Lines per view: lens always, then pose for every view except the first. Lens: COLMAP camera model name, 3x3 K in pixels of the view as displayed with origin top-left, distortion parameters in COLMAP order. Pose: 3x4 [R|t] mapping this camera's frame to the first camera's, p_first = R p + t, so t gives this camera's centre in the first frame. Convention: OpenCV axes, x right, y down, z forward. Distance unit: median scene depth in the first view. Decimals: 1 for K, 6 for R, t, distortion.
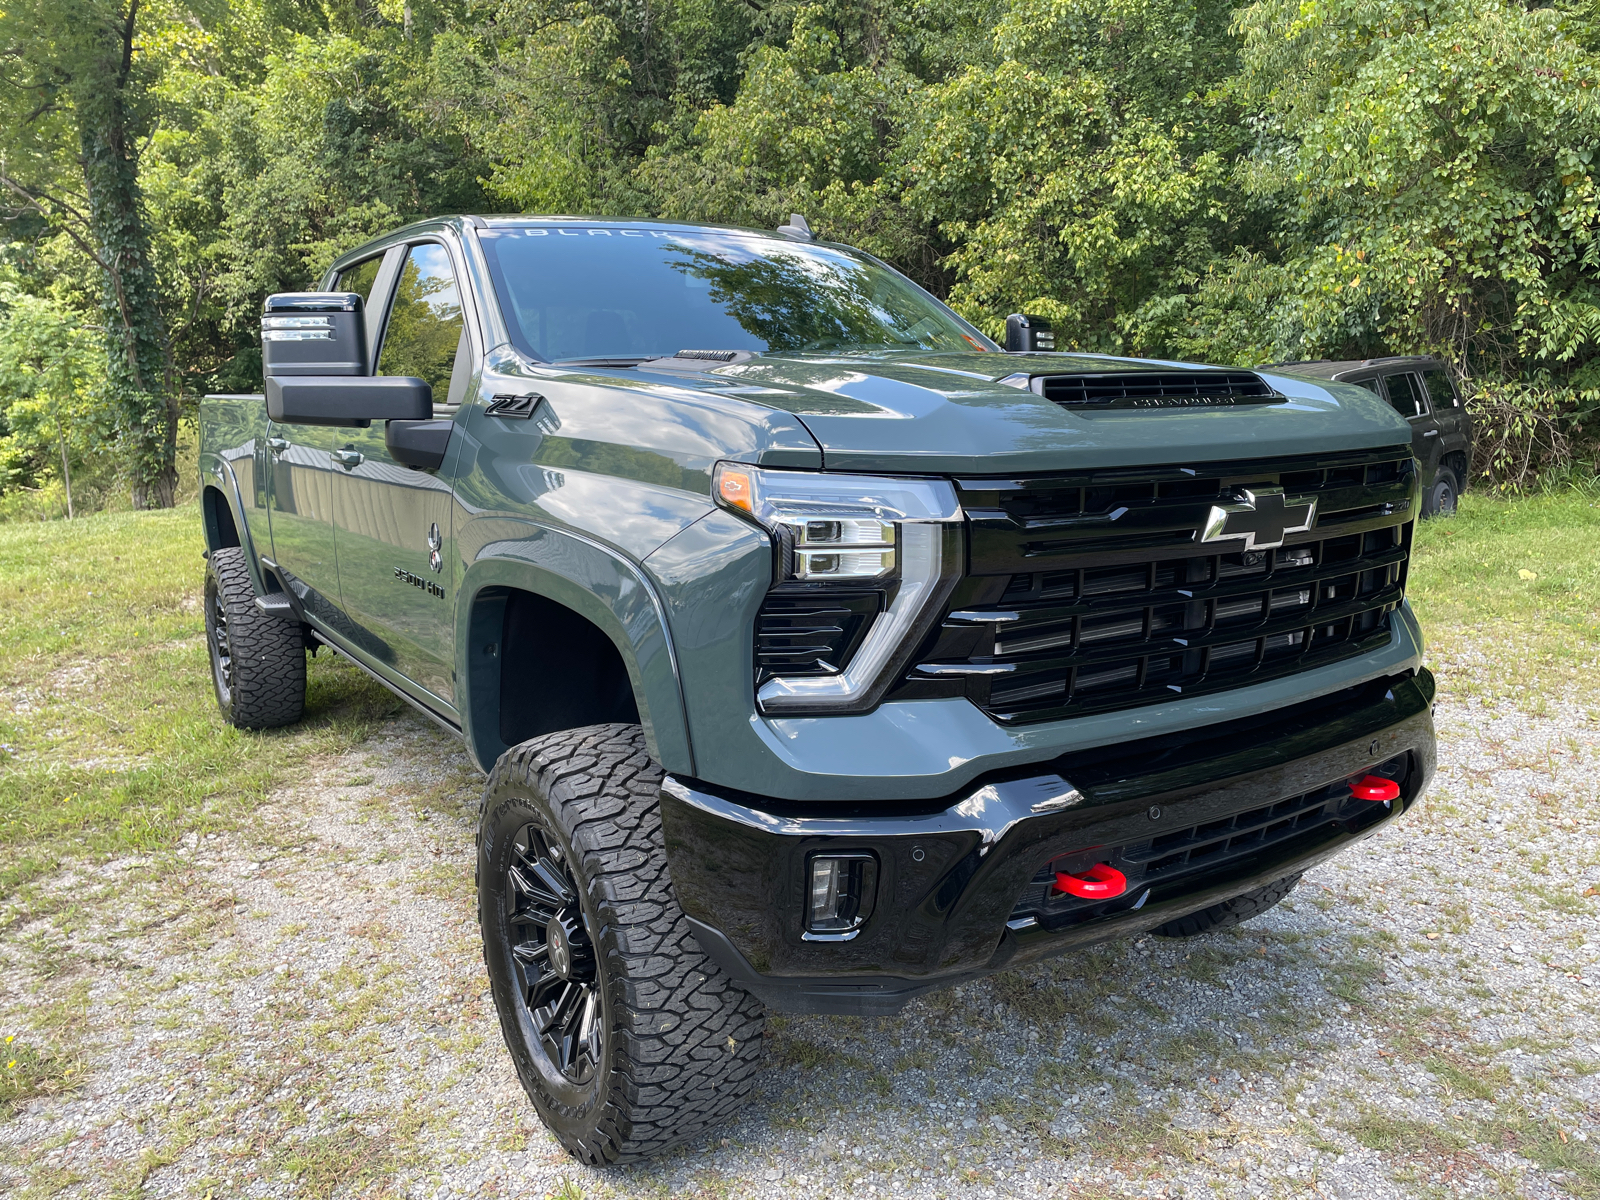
lens RADIAL K [[1206.8, 0, 816.2], [0, 1206.8, 597.5], [0, 0, 1]] dist [0.094675, -0.120577]
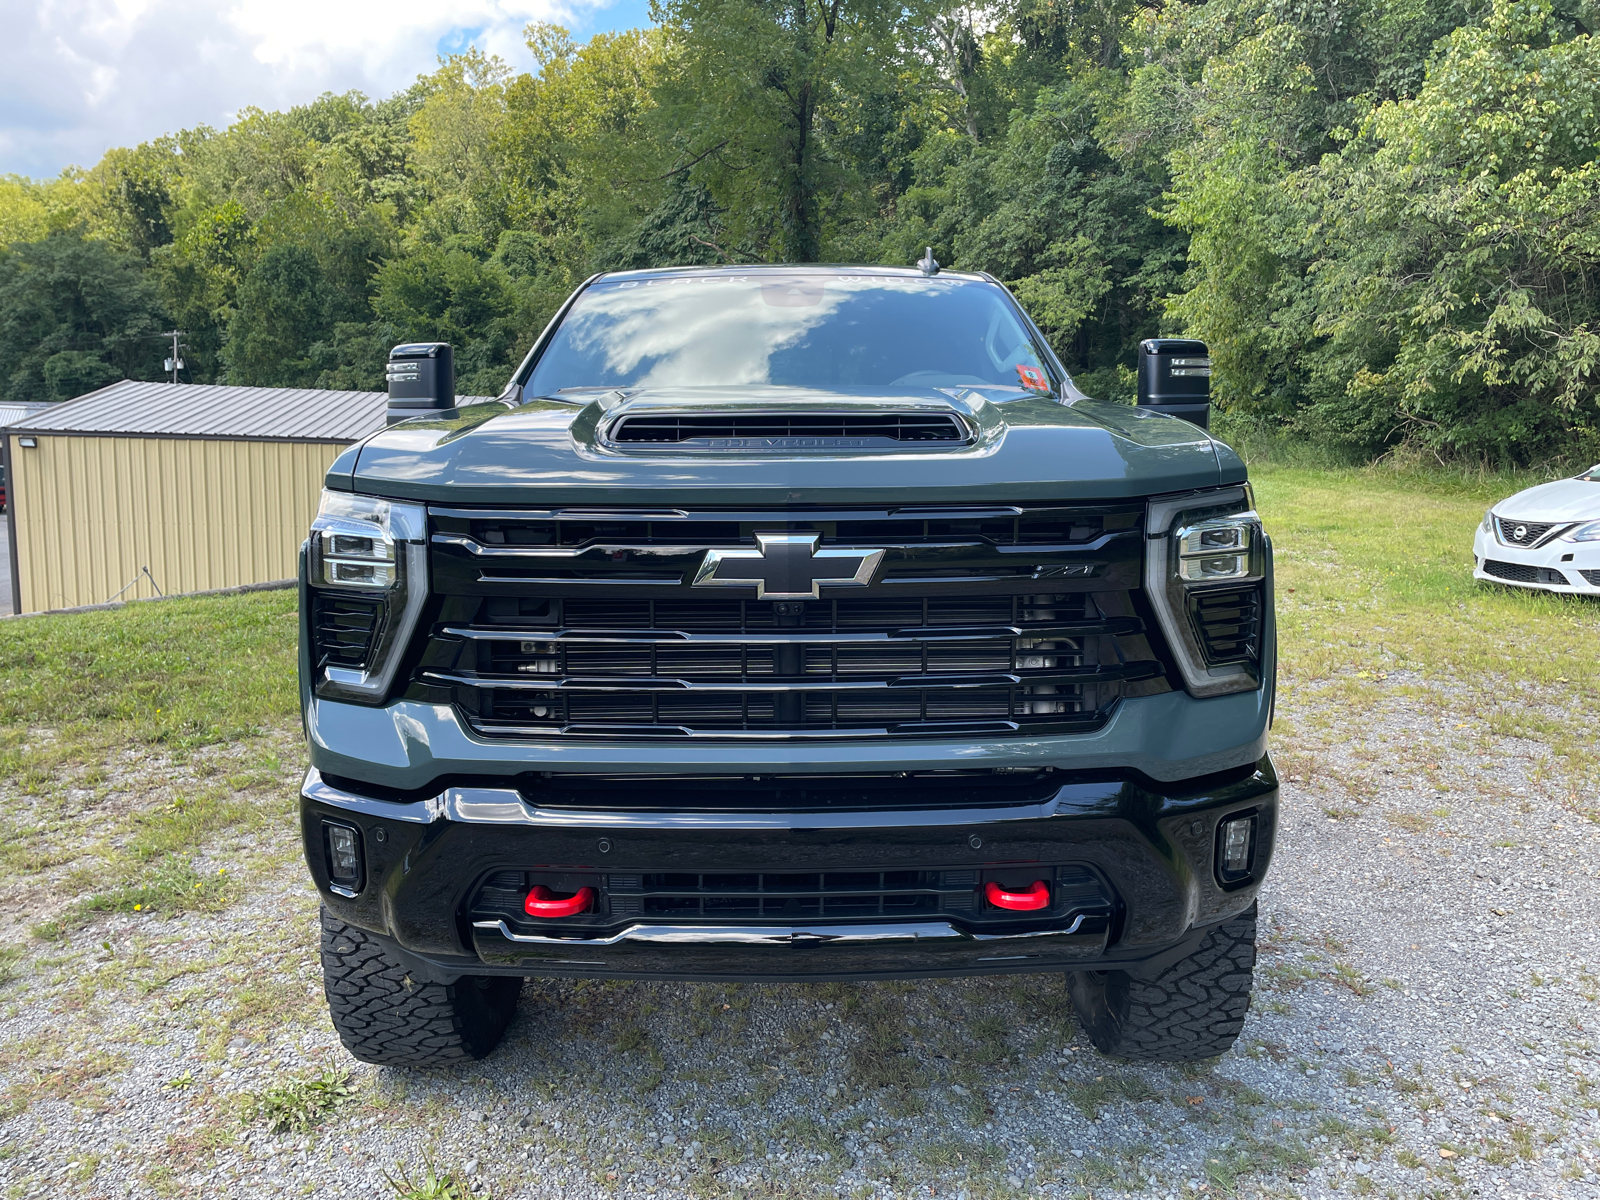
lens RADIAL K [[1206.8, 0, 816.2], [0, 1206.8, 597.5], [0, 0, 1]] dist [0.094675, -0.120577]
pose [[0.831231, 0.089688, -0.548645, 0.099879], [-0.099888, 0.994934, 0.011307, -0.005987], [0.546880, 0.045404, 0.835979, 0.025494]]
